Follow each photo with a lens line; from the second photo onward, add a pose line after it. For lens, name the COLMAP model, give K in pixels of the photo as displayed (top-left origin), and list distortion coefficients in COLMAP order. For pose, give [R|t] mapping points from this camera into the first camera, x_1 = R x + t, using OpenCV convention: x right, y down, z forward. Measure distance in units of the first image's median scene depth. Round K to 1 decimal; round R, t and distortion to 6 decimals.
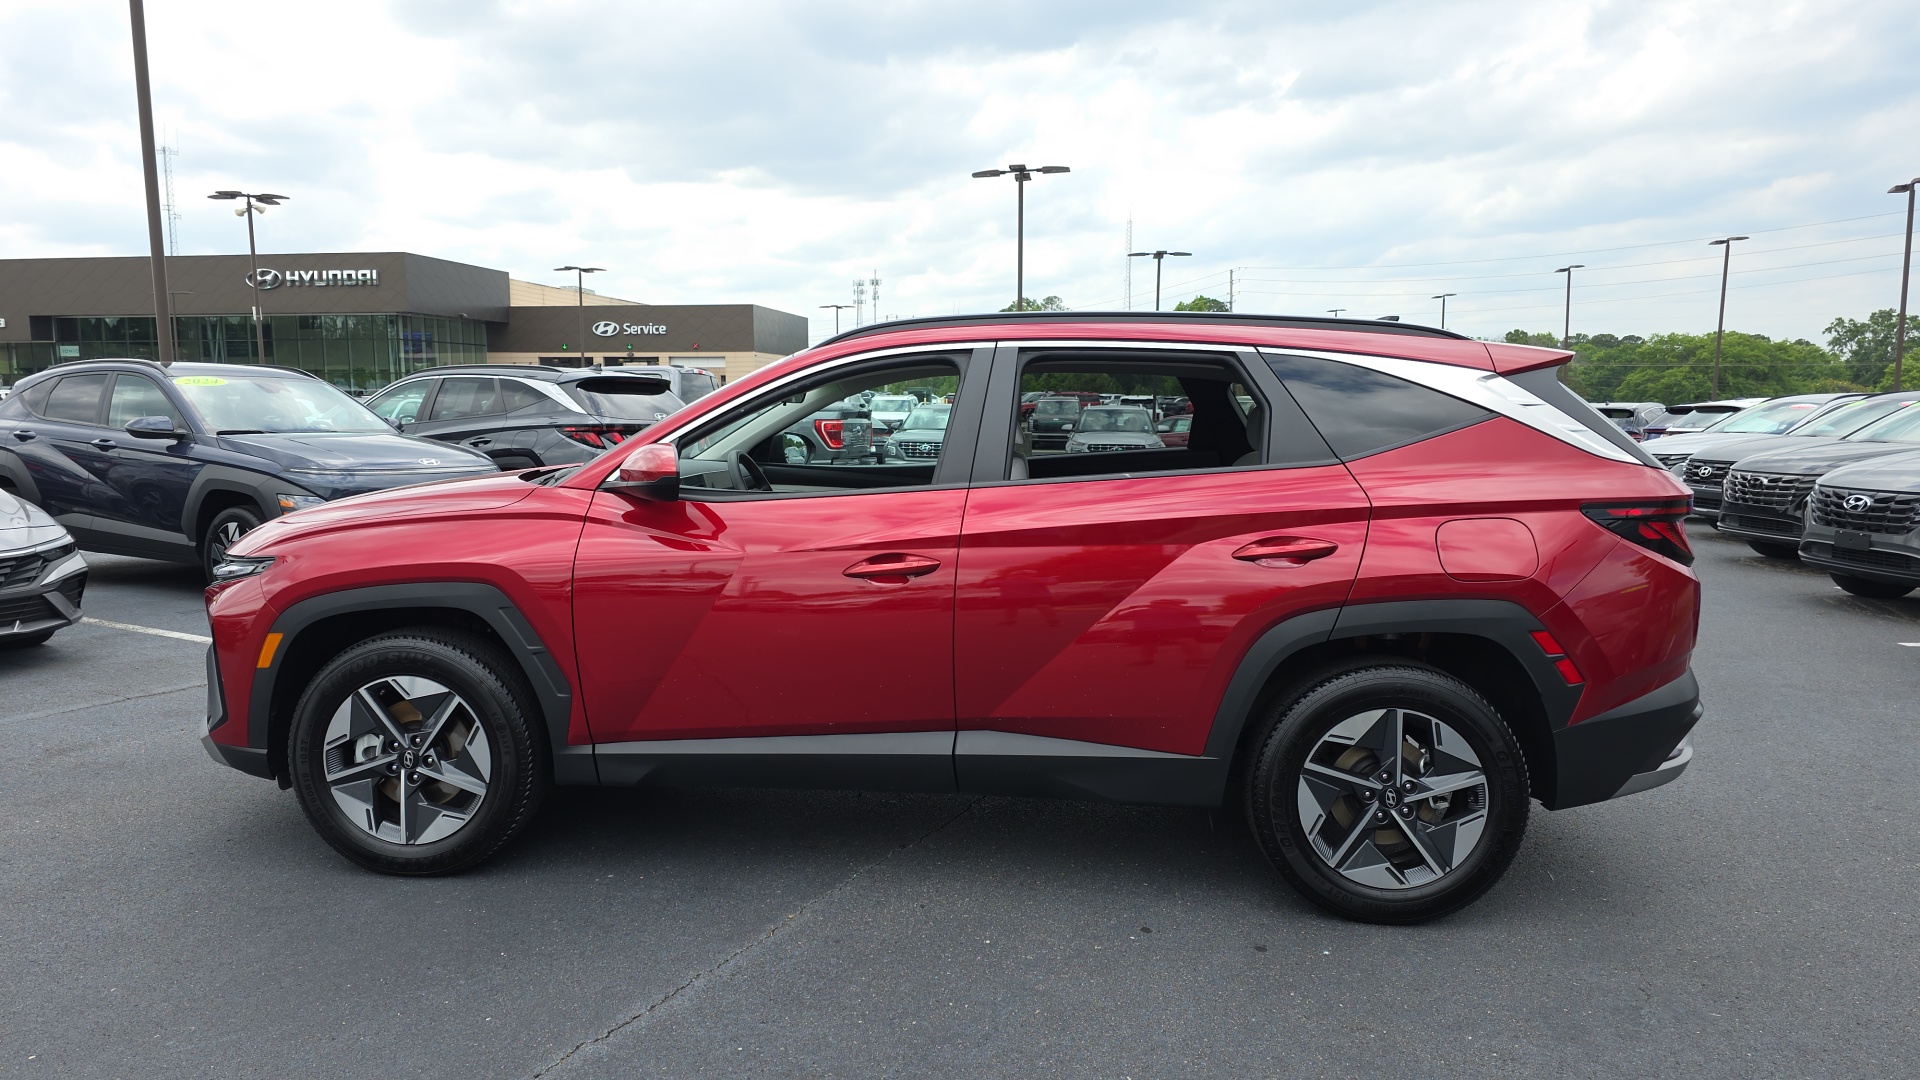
lens RADIAL K [[1342.0, 0, 919.6], [0, 1342.0, 543.1], [0, 0, 1]] dist [0.054986, -0.070840]
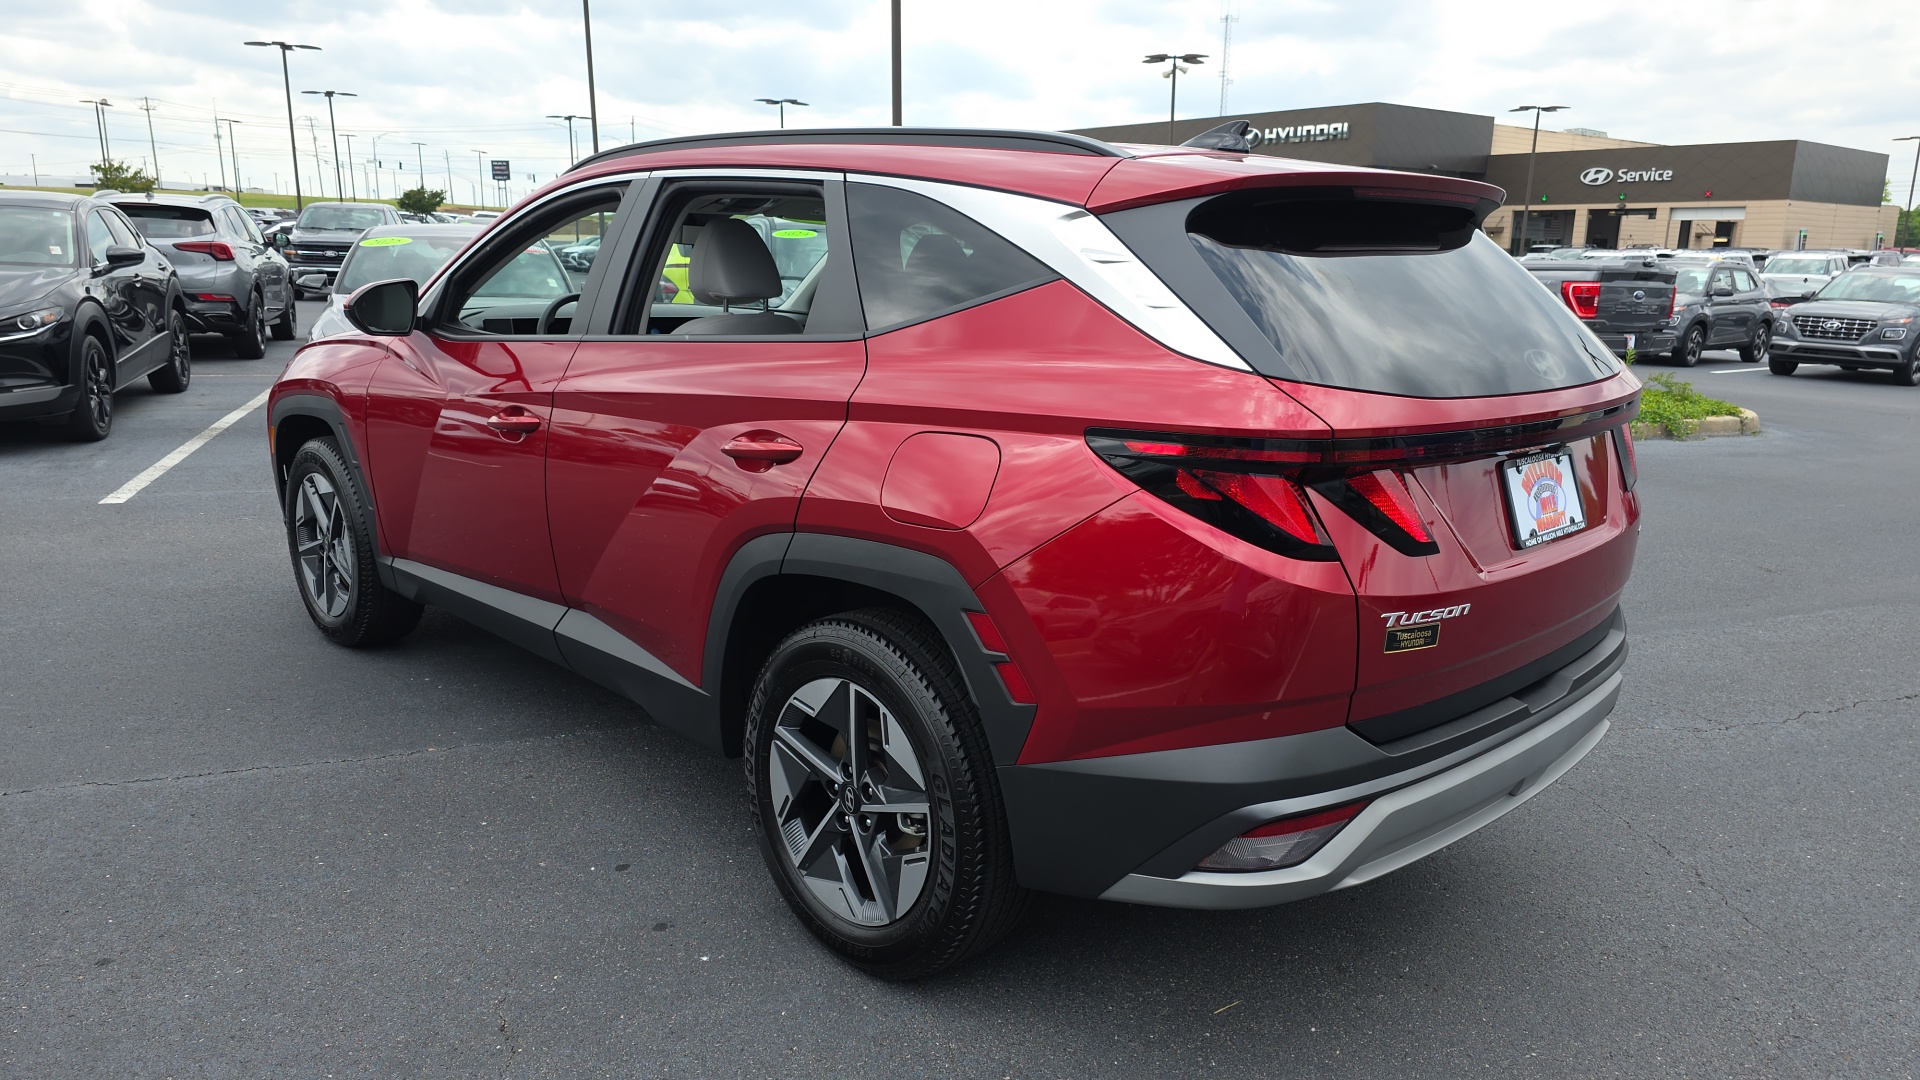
lens RADIAL K [[1326.6, 0, 958.3], [0, 1326.6, 566.7], [0, 0, 1]] dist [0.086160, -0.069079]
pose [[0.744740, 0.167621, -0.645961, 0.816881], [-0.089347, 0.984272, 0.152401, -0.051147], [0.661346, -0.055785, 0.748003, 0.487767]]
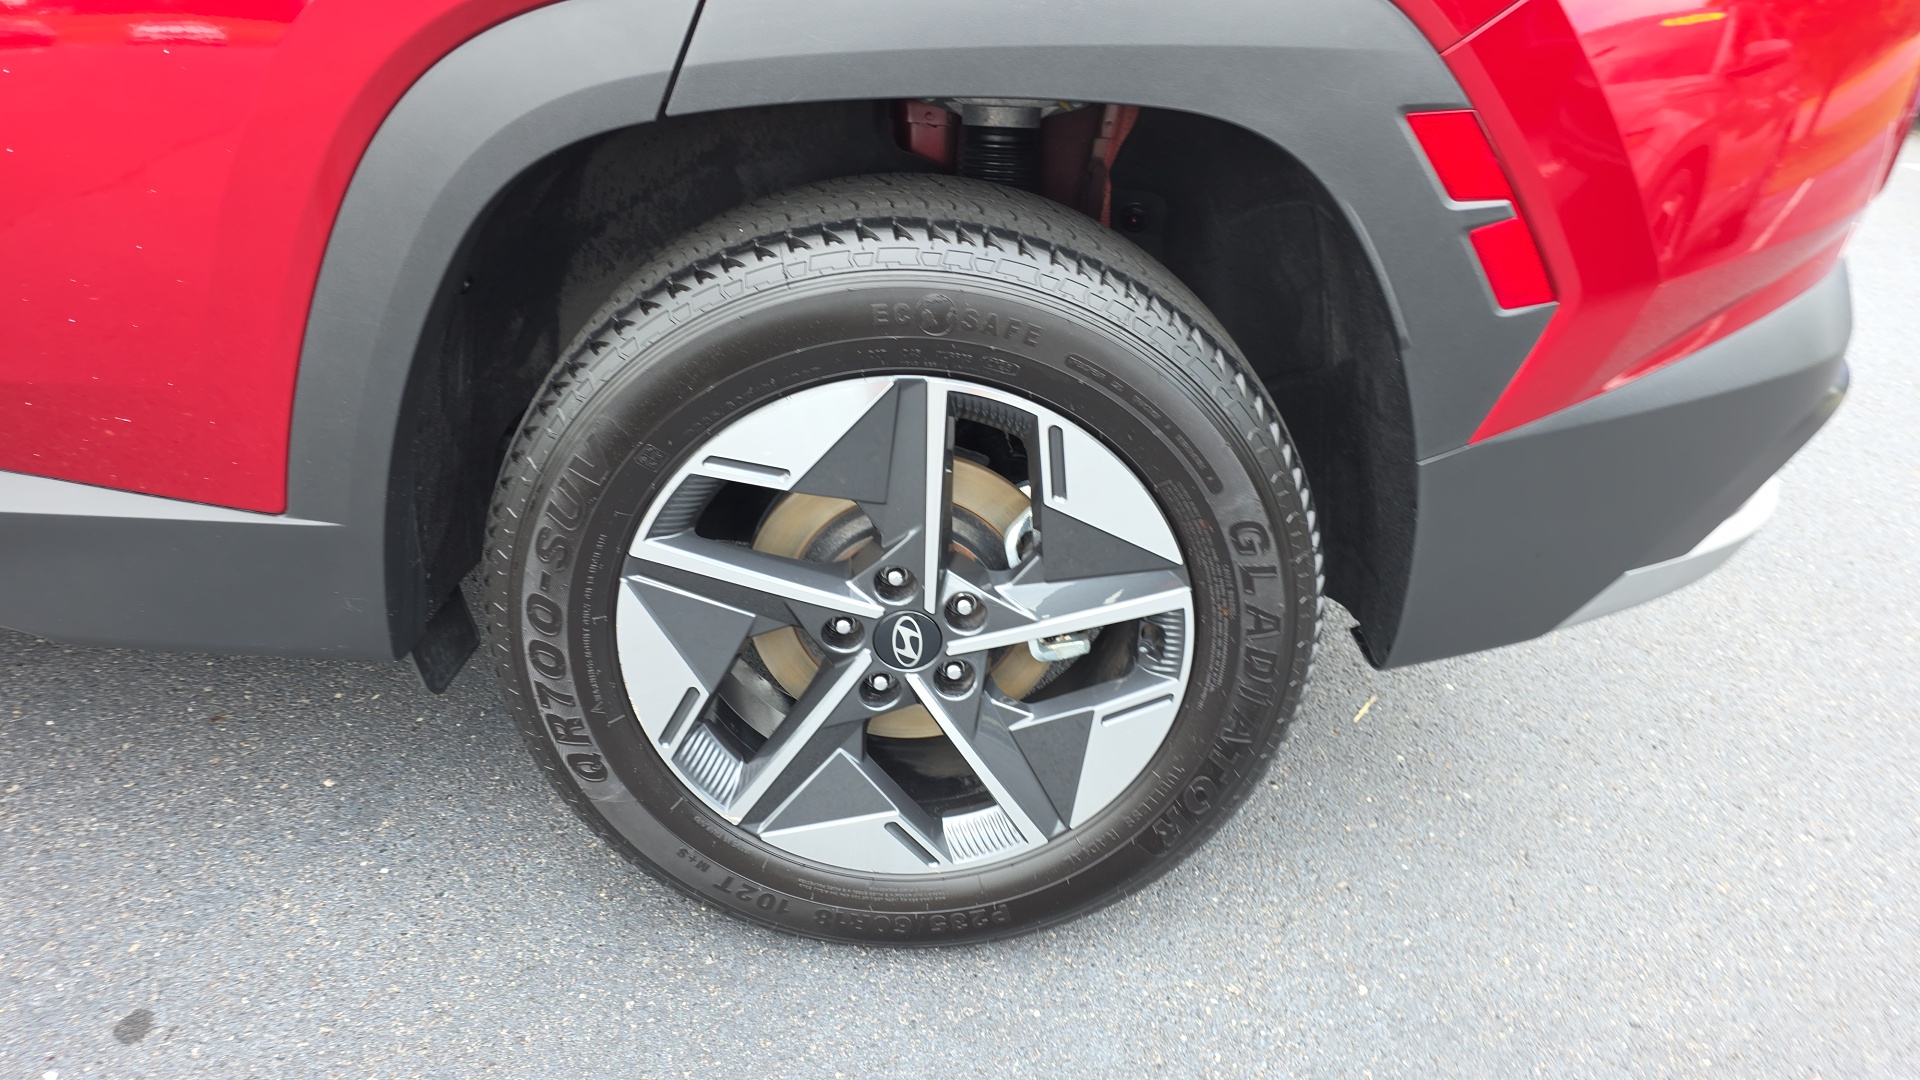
lens RADIAL K [[1273.0, 0, 984.3], [0, 1273.0, 563.9], [0, 0, 1]] dist [0.042434, -0.050448]
pose [[0.991176, 0.004534, 0.132478, 0.316581], [-0.053075, 0.929378, 0.365293, 0.055849], [-0.121466, -0.369101, 0.921418, 0.699546]]
